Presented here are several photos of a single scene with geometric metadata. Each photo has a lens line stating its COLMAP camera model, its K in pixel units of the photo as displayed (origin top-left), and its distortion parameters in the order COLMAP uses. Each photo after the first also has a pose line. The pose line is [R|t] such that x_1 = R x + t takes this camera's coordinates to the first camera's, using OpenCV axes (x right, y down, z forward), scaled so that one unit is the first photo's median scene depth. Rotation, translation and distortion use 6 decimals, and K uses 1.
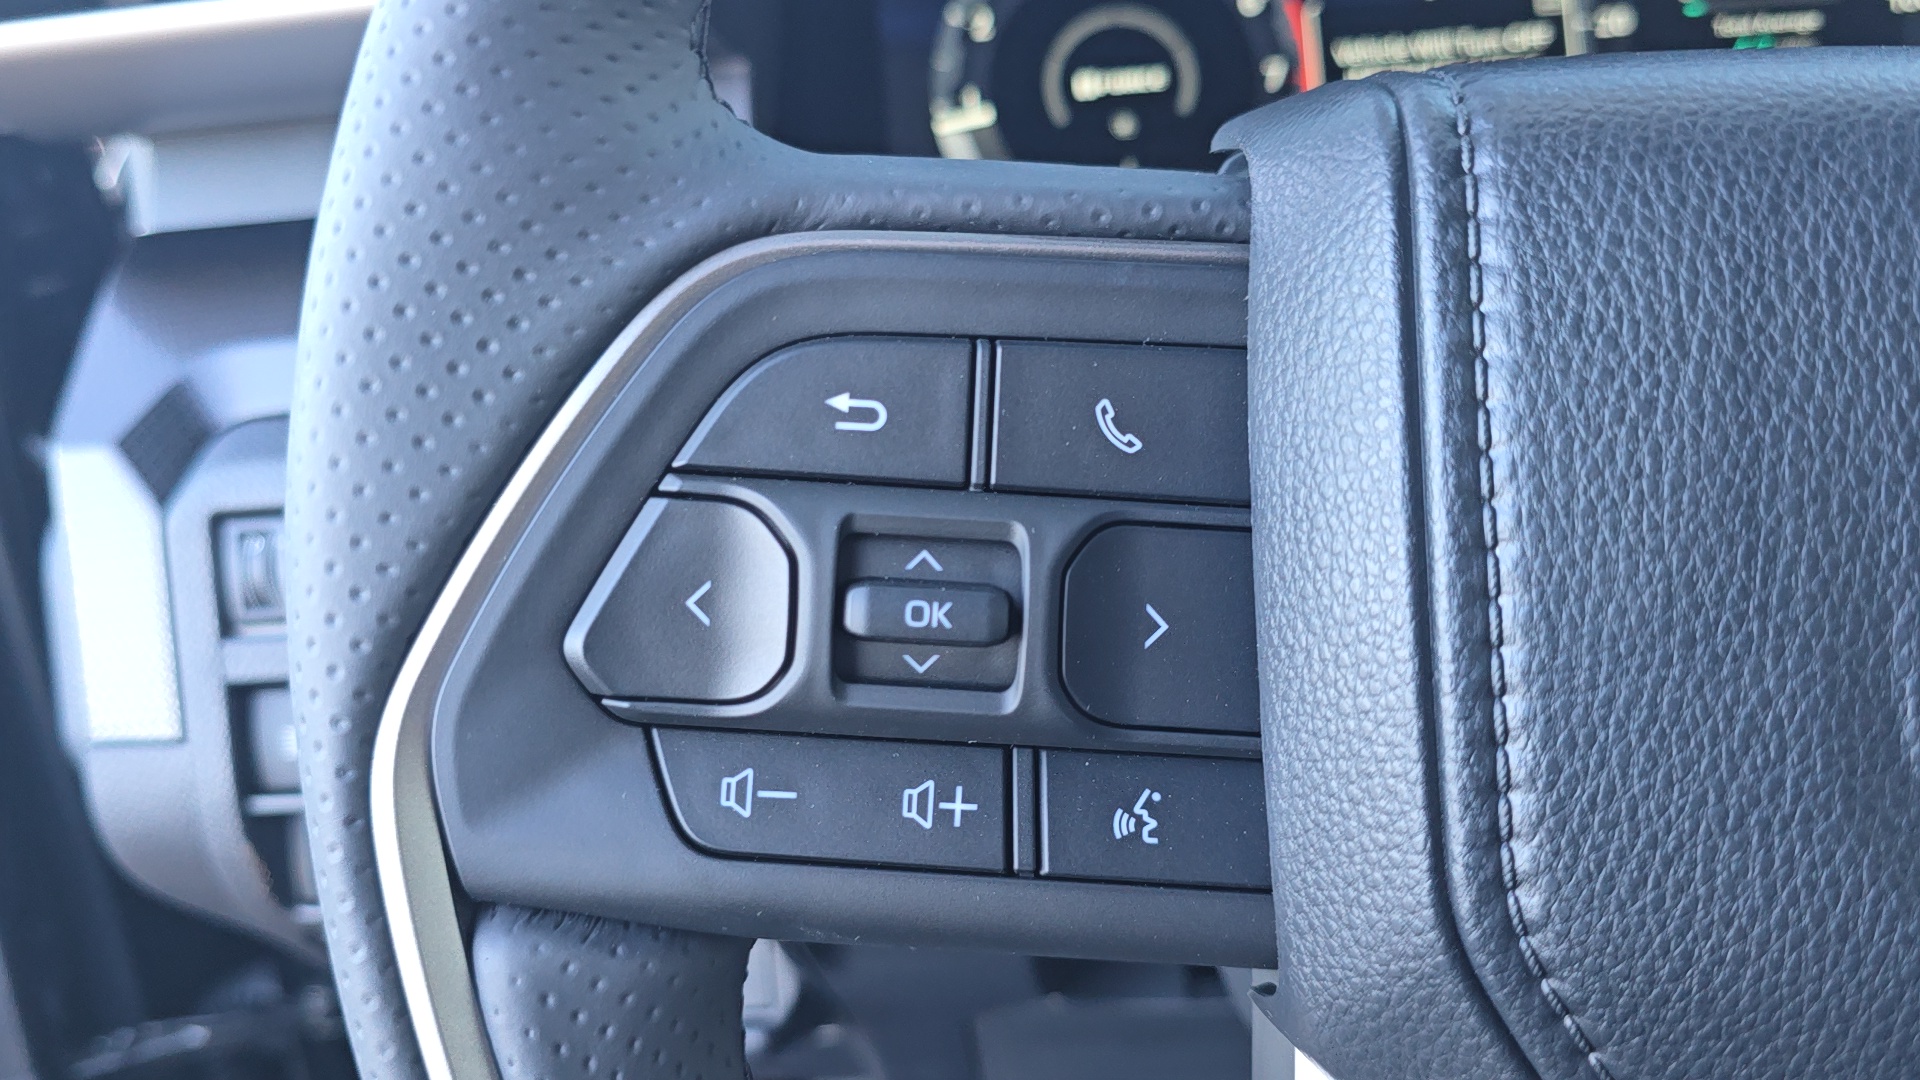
lens RADIAL K [[1676.4, 0, 1007.9], [0, 1676.4, 565.6], [0, 0, 1]] dist [-0.012069, -0.003649]
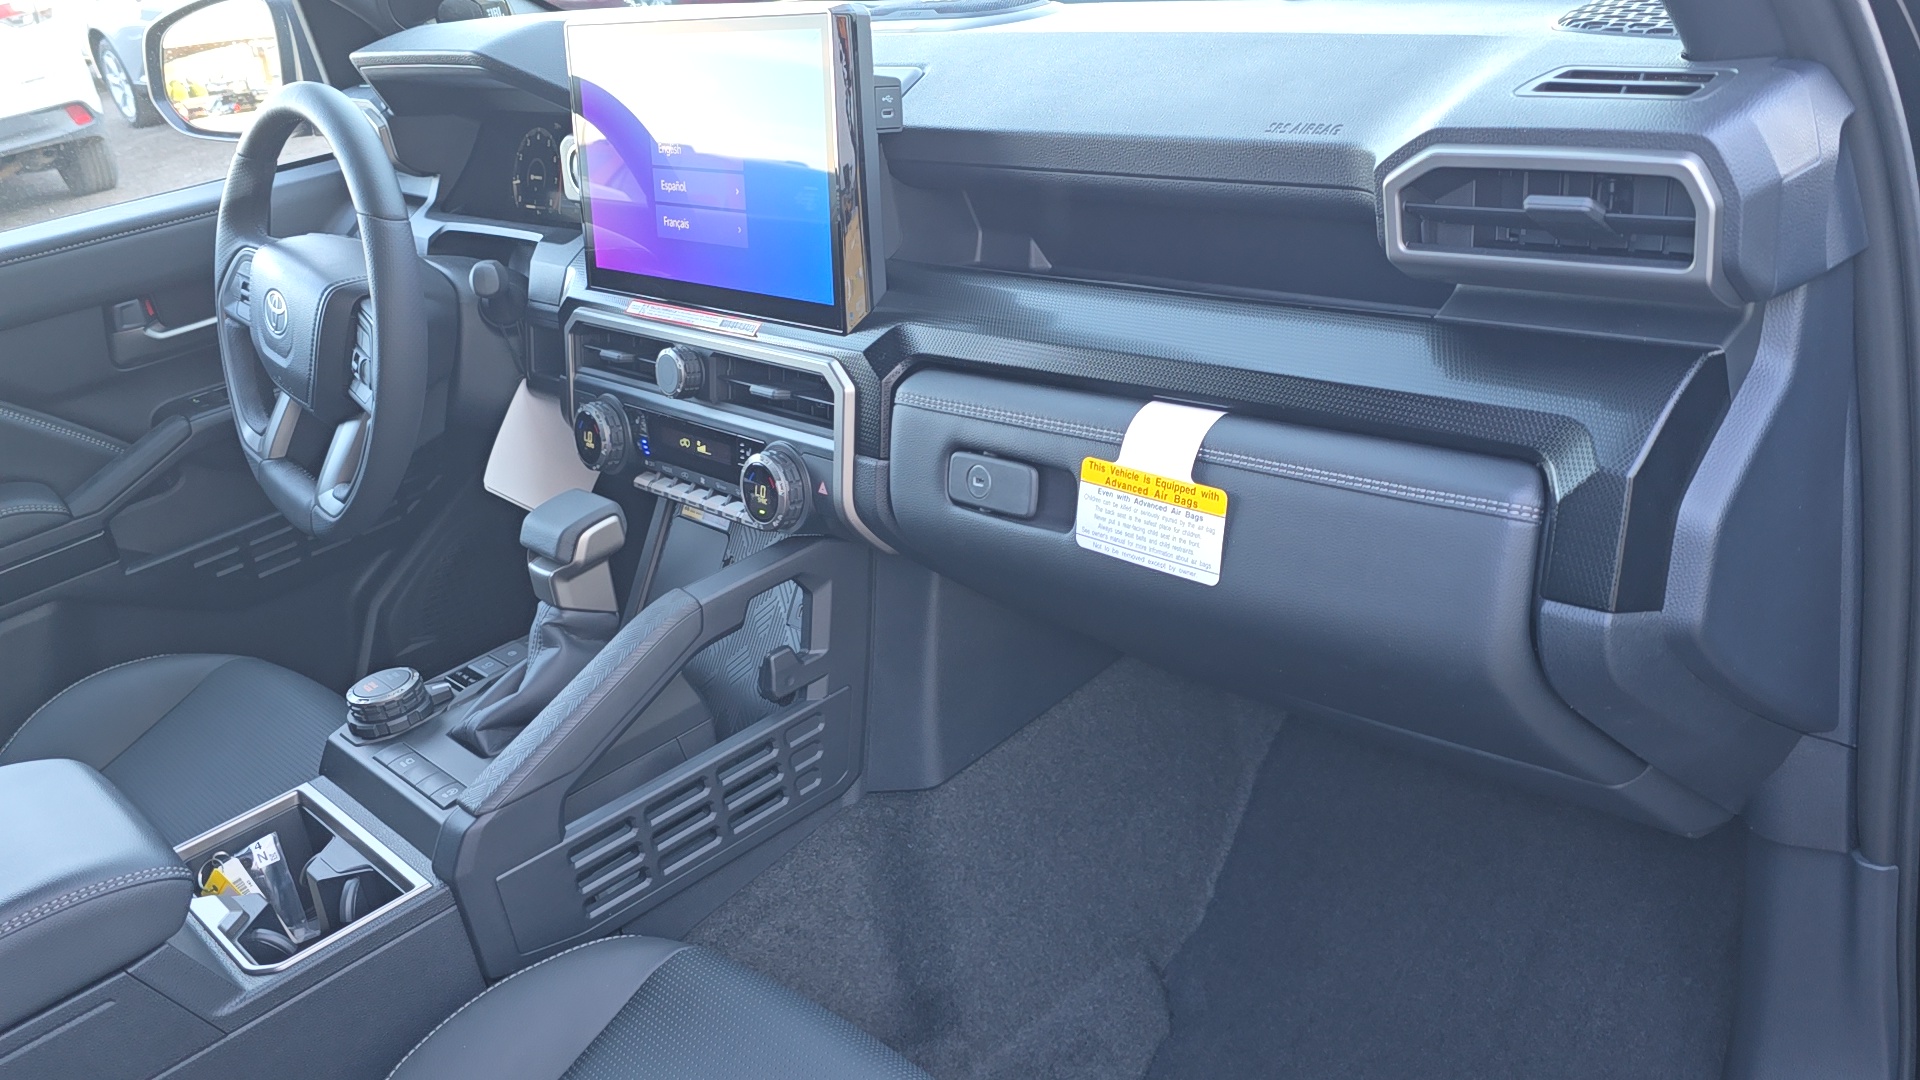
lens RADIAL K [[1559.0, 0, 961.6], [0, 1559.0, 544.5], [0, 0, 1]] dist [-0.005819, 0.000376]
pose [[0.707309, 0.272533, -0.652258, 8.203113], [-0.133575, 0.957600, 0.255264, -1.297895], [0.694170, -0.093425, 0.713722, -2.349080]]
